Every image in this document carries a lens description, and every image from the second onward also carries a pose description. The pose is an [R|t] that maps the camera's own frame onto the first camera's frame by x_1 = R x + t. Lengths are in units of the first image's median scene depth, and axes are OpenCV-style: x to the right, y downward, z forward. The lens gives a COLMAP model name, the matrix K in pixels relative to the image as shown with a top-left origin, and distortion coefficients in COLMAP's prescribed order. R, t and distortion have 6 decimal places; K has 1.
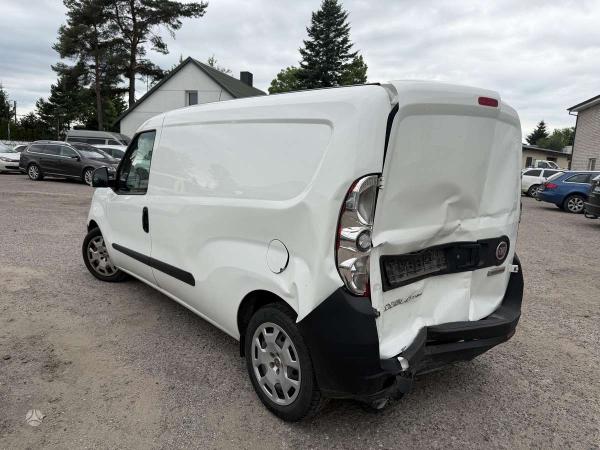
lens RADIAL K [[470.6, 0, 305.2], [0, 470.6, 222.8], [0, 0, 1]] dist [0.000236, 0.010110]
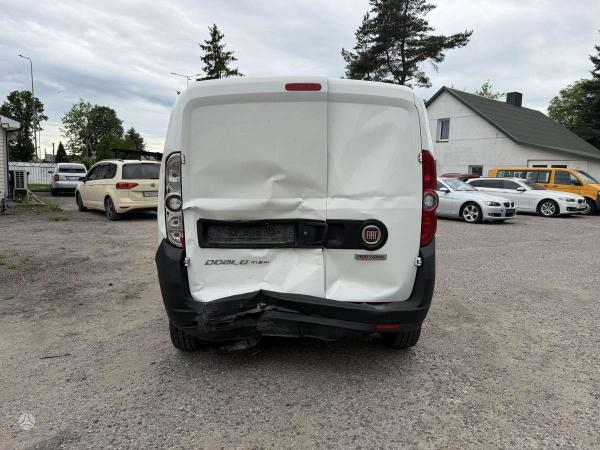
lens RADIAL K [[470.6, 0, 301.7], [0, 470.6, 228.9], [0, 0, 1]] dist [0.000236, 0.010110]
pose [[0.770091, 0.040333, -0.636658, 0.190753], [-0.079528, 0.996284, -0.033081, 0.018792], [0.632957, 0.076107, 0.770437, 0.031480]]
